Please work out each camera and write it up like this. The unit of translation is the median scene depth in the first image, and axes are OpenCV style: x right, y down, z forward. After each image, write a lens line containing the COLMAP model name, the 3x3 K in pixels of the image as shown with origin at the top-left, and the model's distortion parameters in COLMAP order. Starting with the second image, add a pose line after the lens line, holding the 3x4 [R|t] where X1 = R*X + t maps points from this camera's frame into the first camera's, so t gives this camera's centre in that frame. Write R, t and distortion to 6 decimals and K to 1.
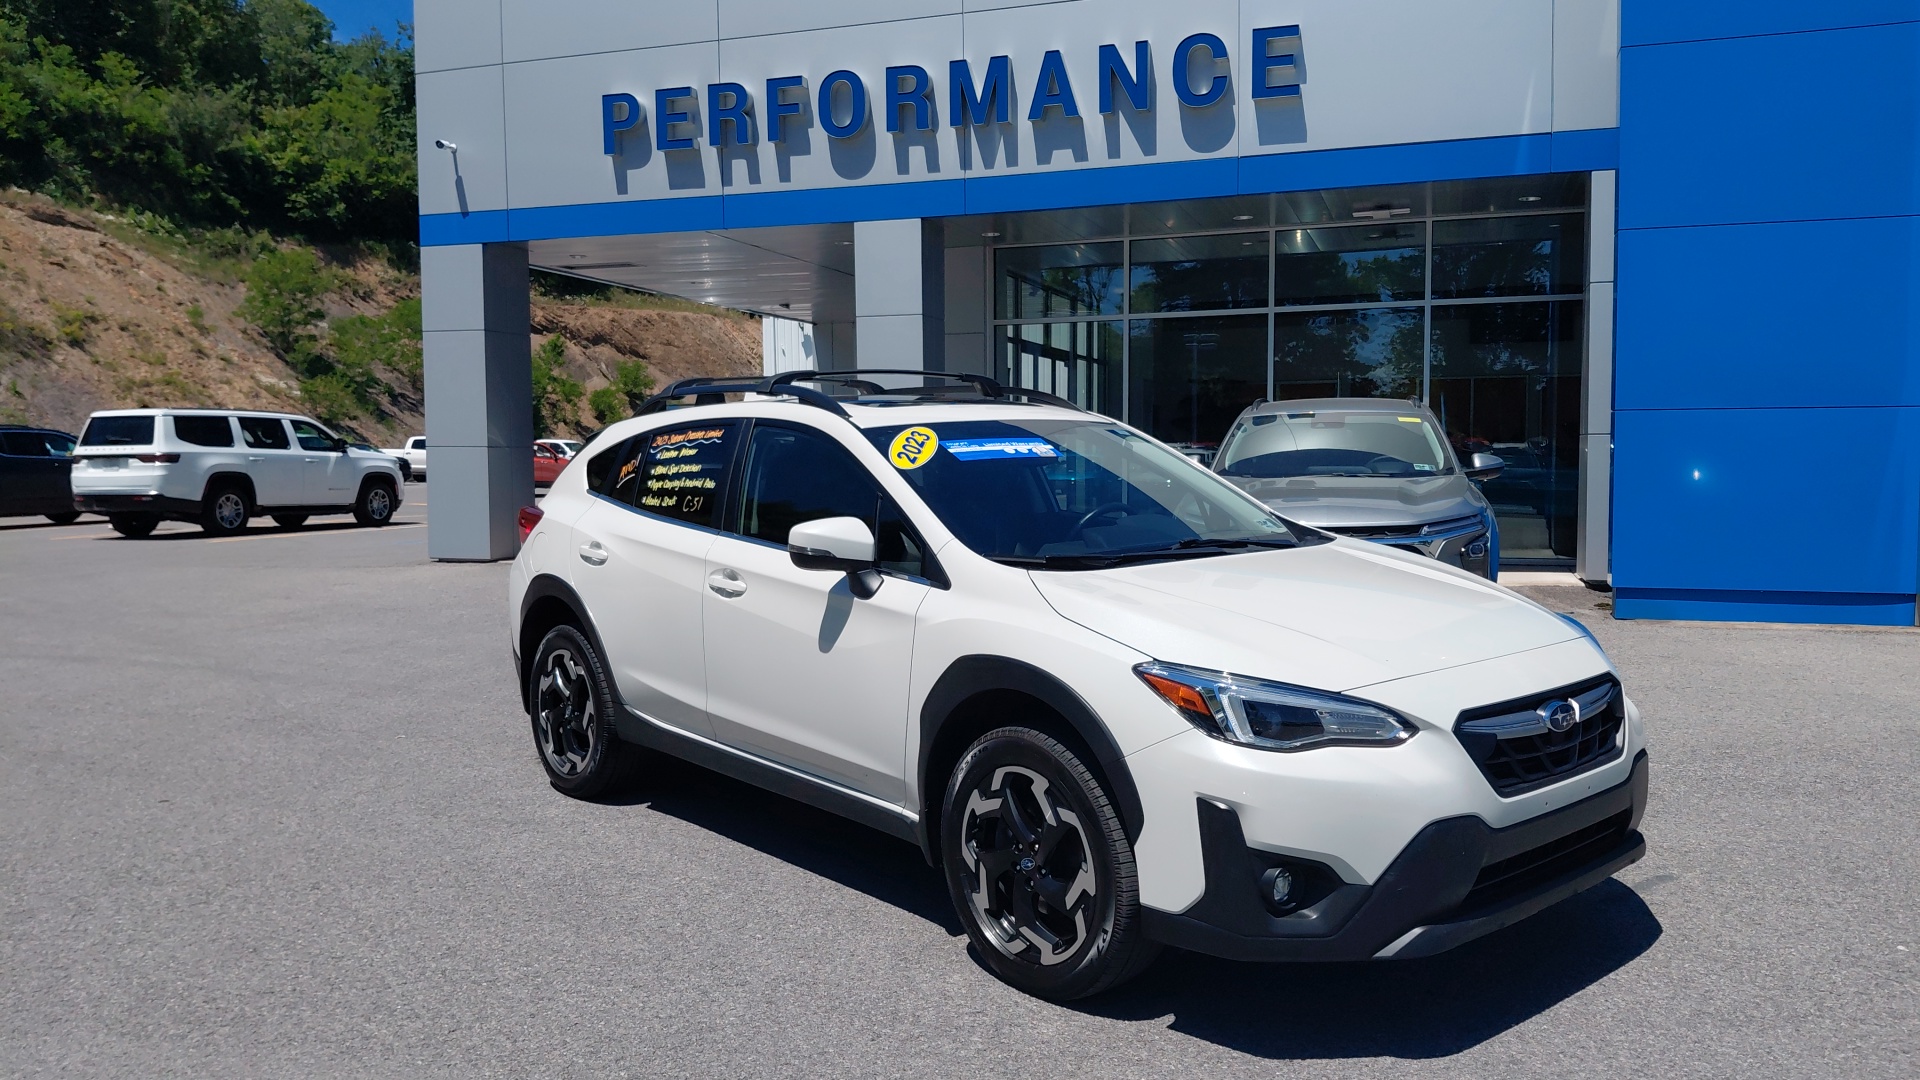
lens RADIAL K [[1449.1, 0, 967.4], [0, 1449.1, 529.6], [0, 0, 1]] dist [0.028233, -0.056712]
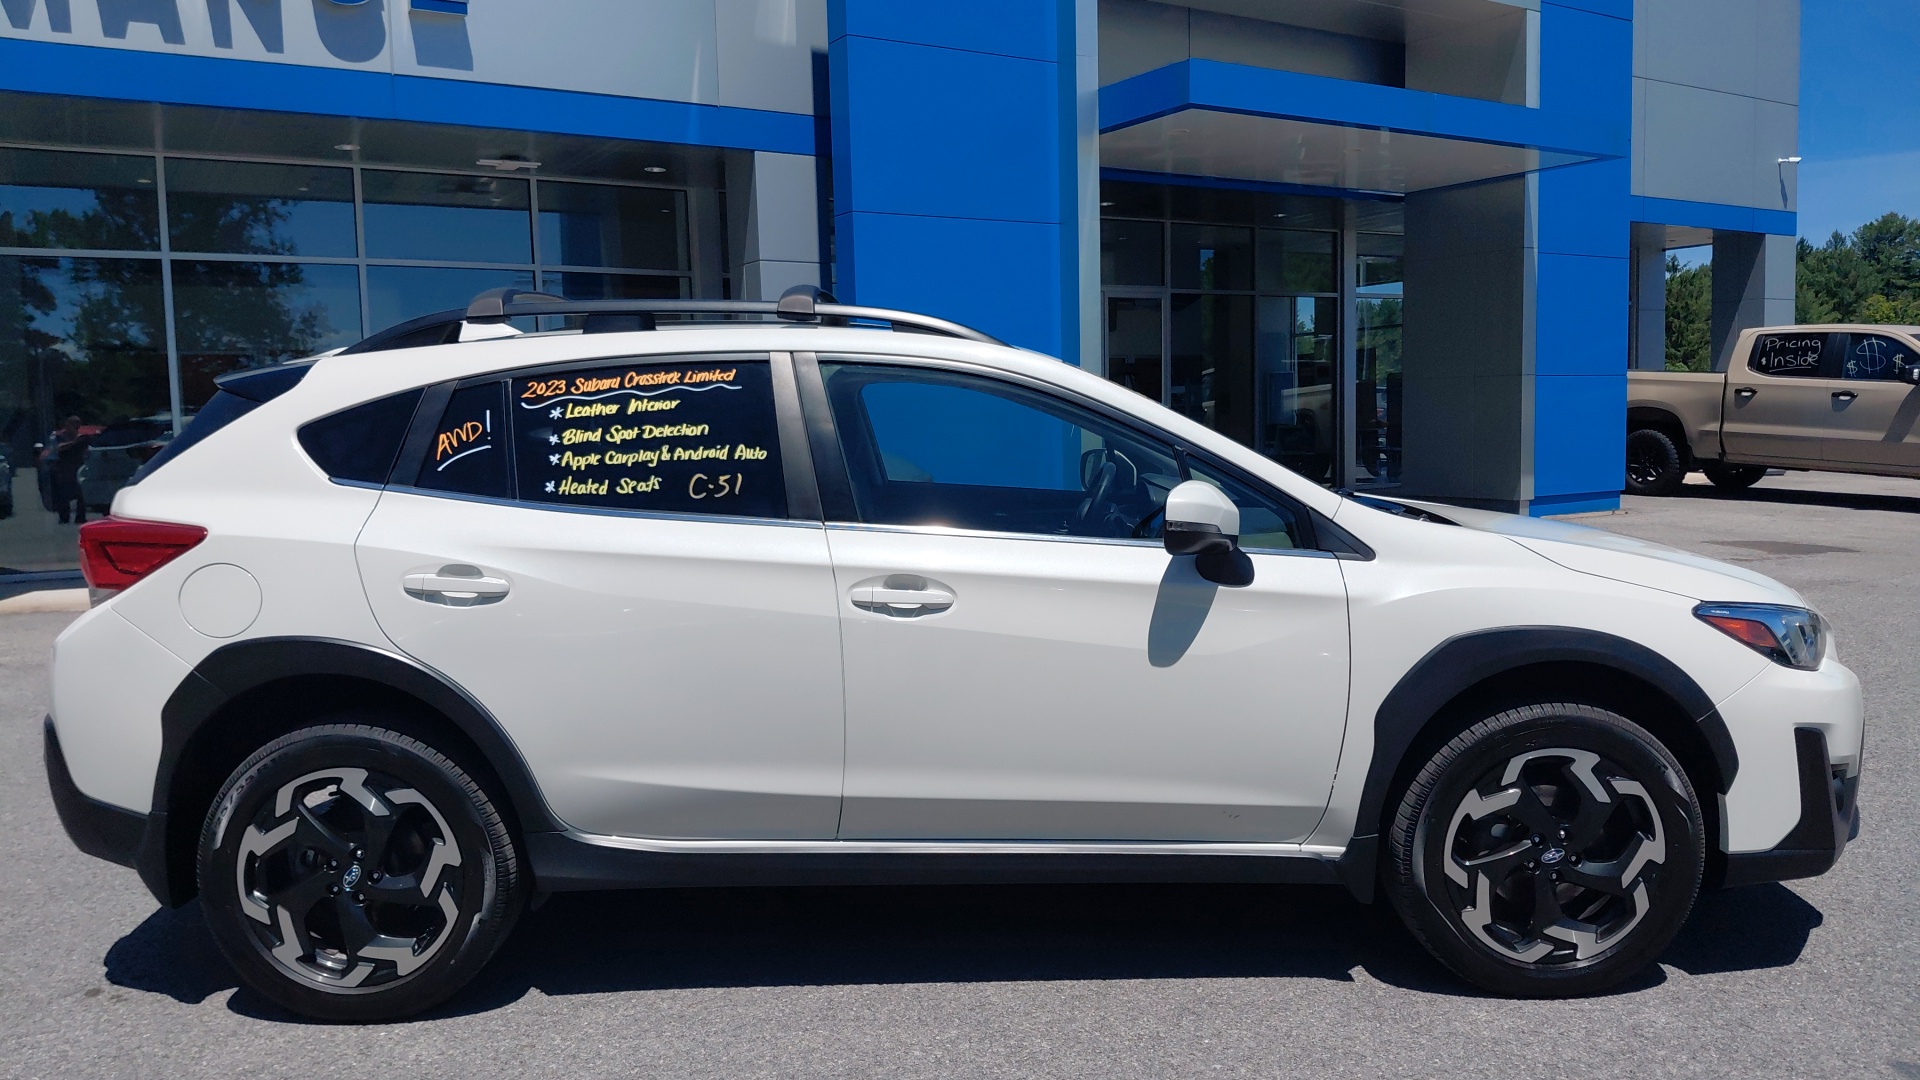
lens RADIAL K [[1449.1, 0, 963.5], [0, 1449.1, 533.7], [0, 0, 1]] dist [0.028233, -0.056712]
pose [[0.627799, -0.068881, 0.775321, -0.589075], [0.061255, 0.997360, 0.039008, -0.014183], [-0.775961, 0.023003, 0.630361, 0.494515]]
